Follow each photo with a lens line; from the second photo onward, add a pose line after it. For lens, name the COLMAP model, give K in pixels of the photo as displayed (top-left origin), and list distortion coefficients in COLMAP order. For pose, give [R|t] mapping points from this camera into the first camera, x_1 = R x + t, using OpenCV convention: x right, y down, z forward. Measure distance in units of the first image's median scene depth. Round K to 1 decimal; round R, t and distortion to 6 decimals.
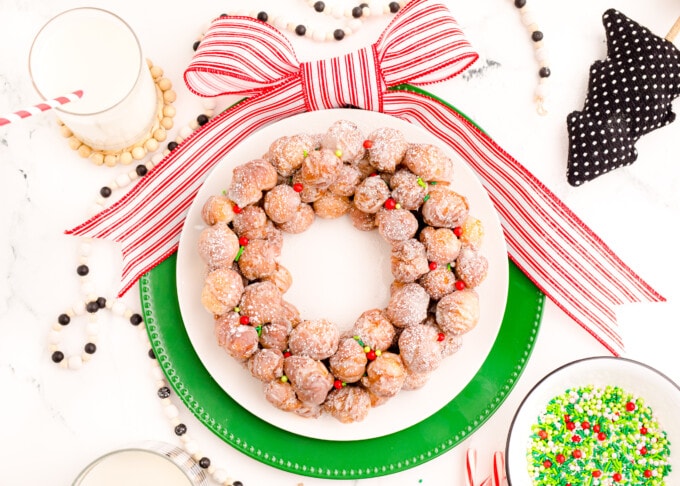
lens RADIAL K [[1071.9, 0, 317.1], [0, 1071.9, 241.4], [0, 0, 1]] dist [-0.029929, -0.072922]
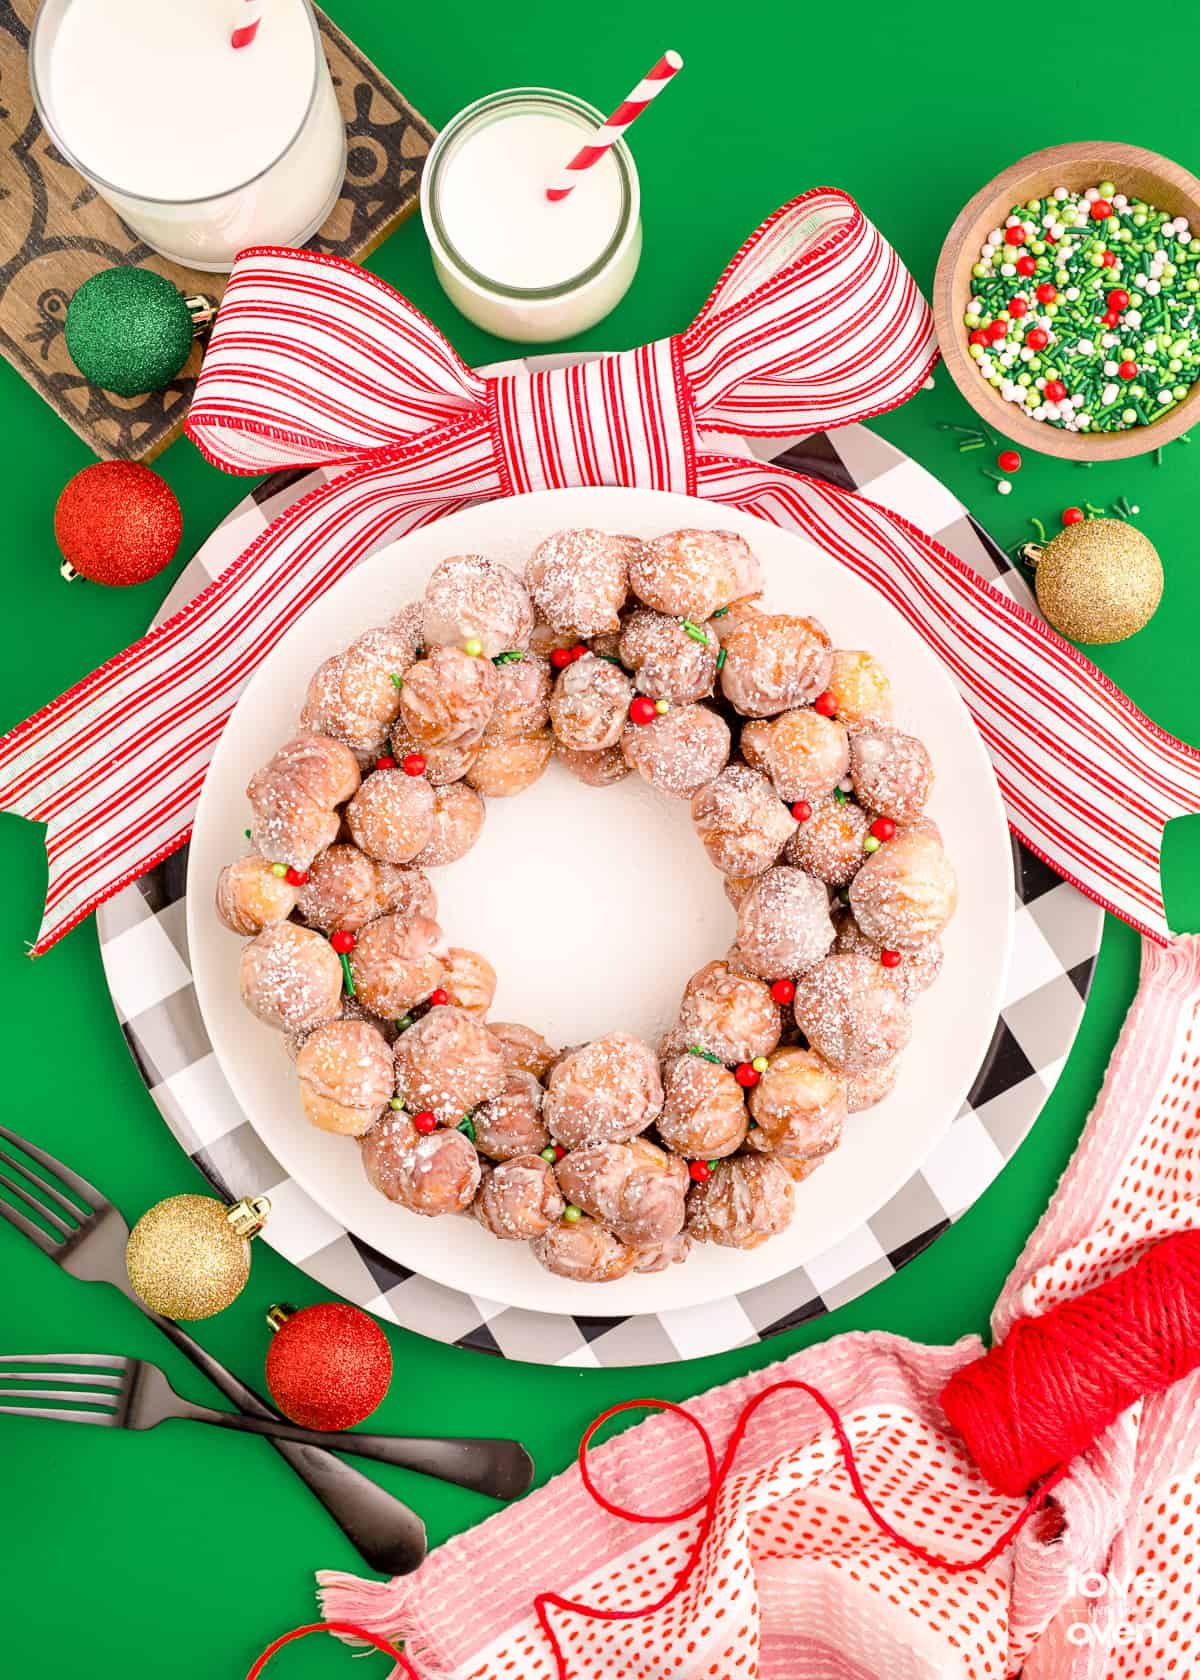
lens RADIAL K [[2648.1, 0, 591.9], [0, 2648.1, 844.7], [0, 0, 1]] dist [-0.029929, -0.072922]
pose [[0.918072, -0.396078, -0.016327, 0.047230], [0.395169, 0.911151, 0.116815, -0.112298], [-0.031391, -0.113697, 0.993019, 0.018237]]
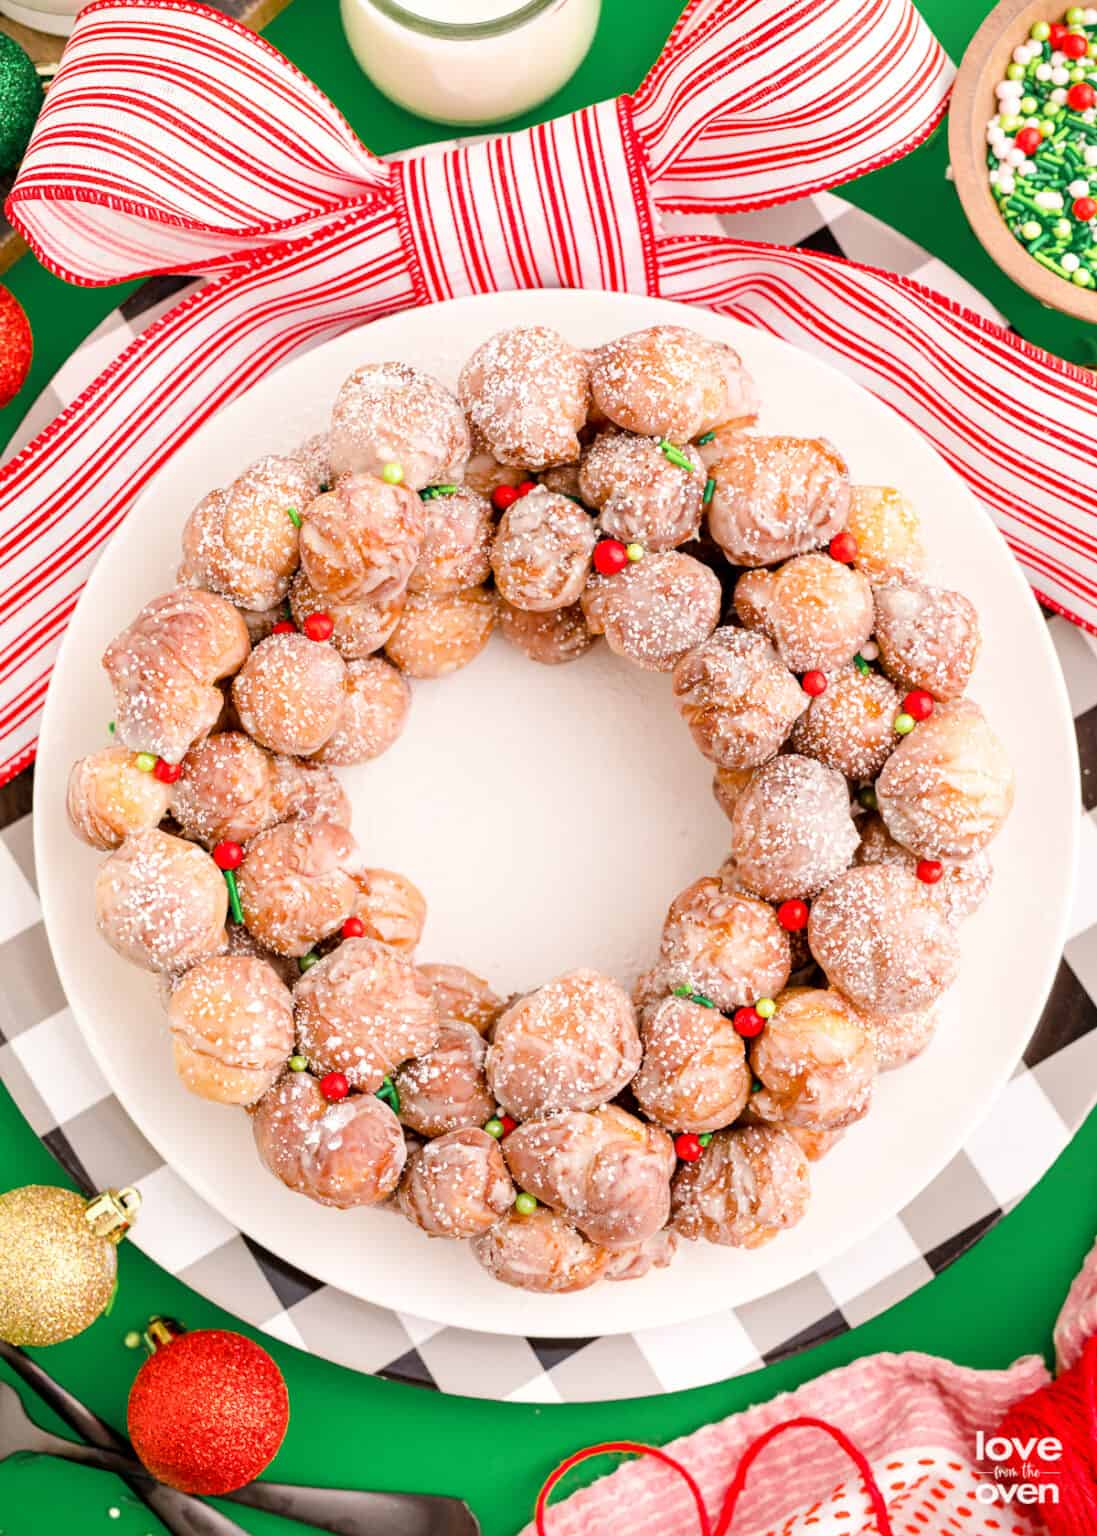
lens RADIAL K [[2421.1, 0, 541.1], [0, 2421.1, 772.3], [0, 0, 1]] dist [-0.029929, -0.072922]
pose [[0.914775, -0.403888, 0.007816, 0.018859], [0.402351, 0.912681, 0.071605, -0.036081], [-0.036054, -0.062358, 0.997402, 0.295222]]
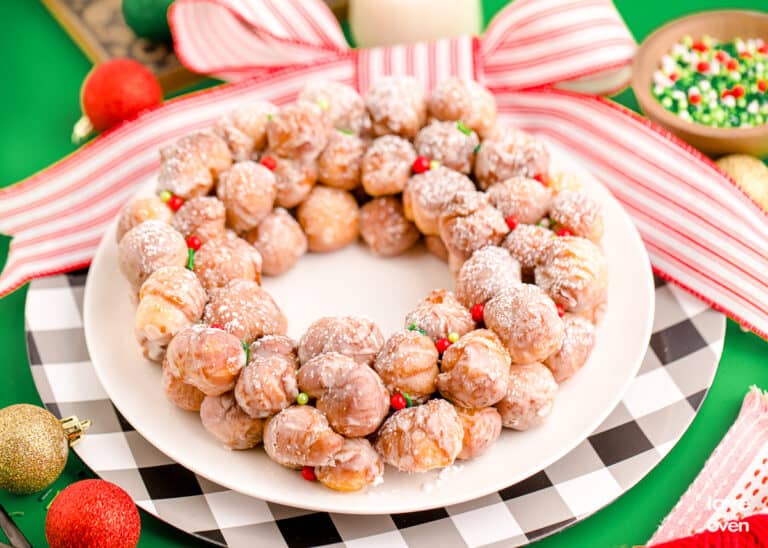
lens RADIAL K [[2508.9, 0, 384.0], [0, 2508.9, 274.0], [0, 0, 1]] dist [-0.016909, 0.560782]
pose [[0.979286, -0.162956, 0.120187, -0.135828], [0.202373, 0.768048, -0.607575, 0.884425], [0.006699, 0.619312, 0.785116, -0.085721]]
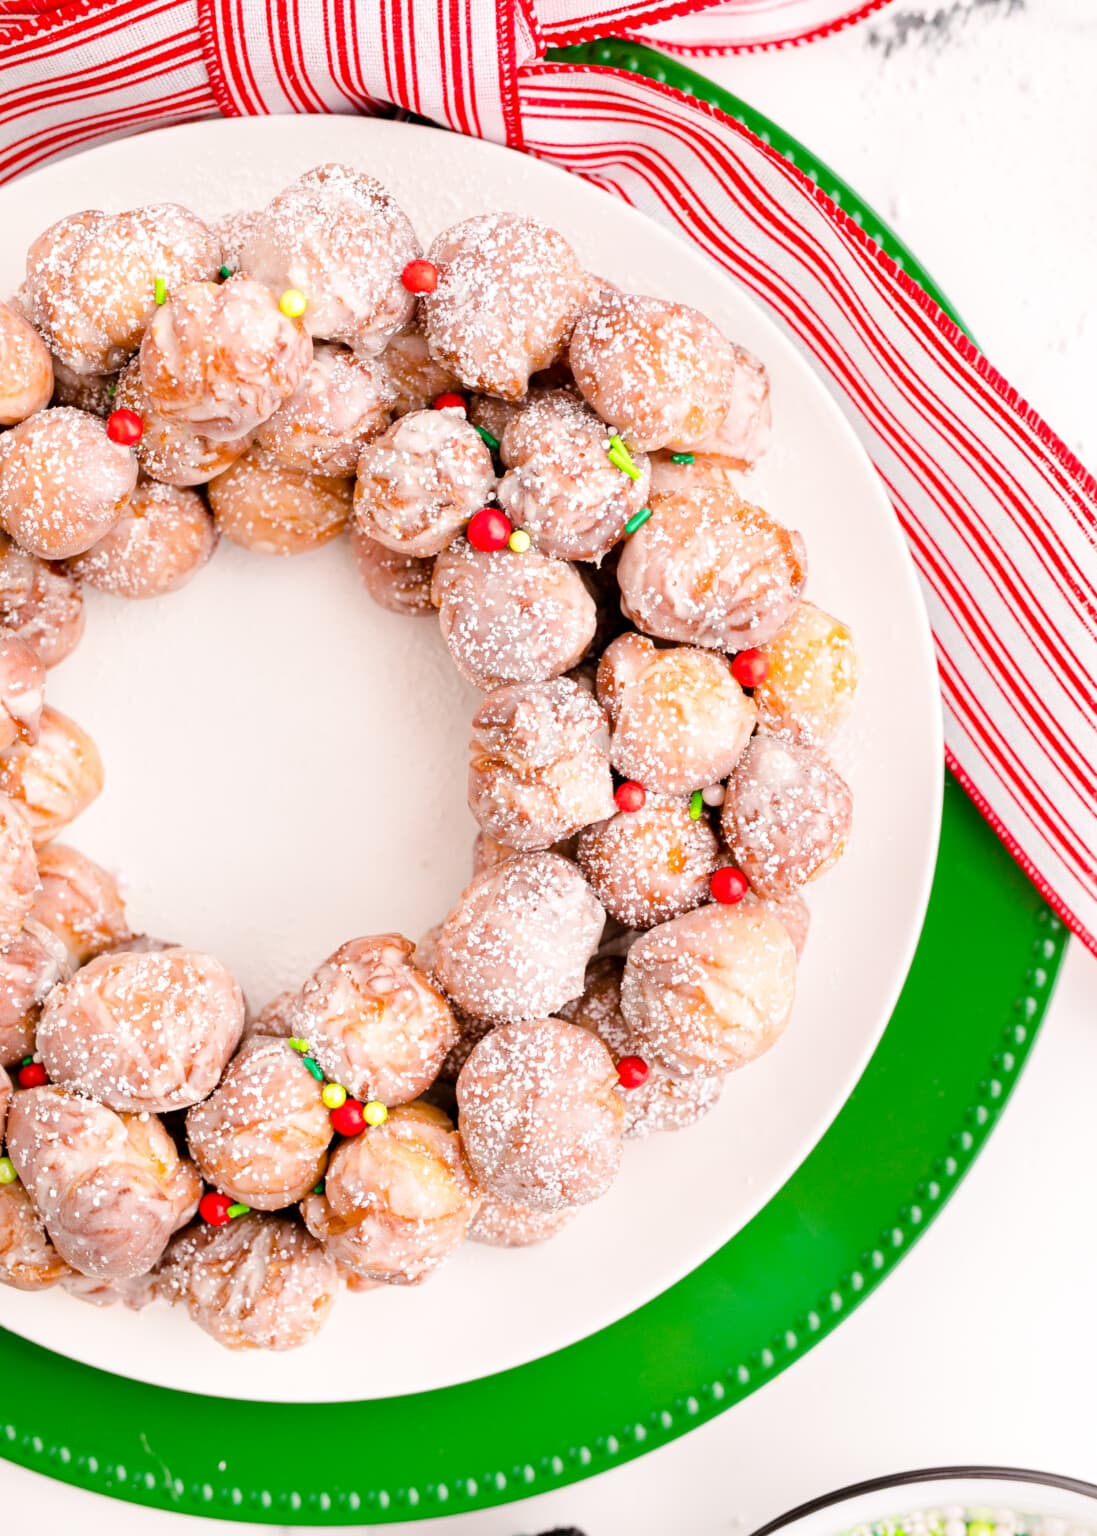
lens RADIAL K [[2396.4, 0, 548.8], [0, 2396.4, 826.0], [0, 0, 1]] dist [-0.026656, -0.042899]
pose [[0.993829, 0.107310, -0.028081, 0.105603], [-0.101365, 0.981414, 0.162949, -0.059767], [0.045045, -0.159097, 0.986235, 0.444772]]
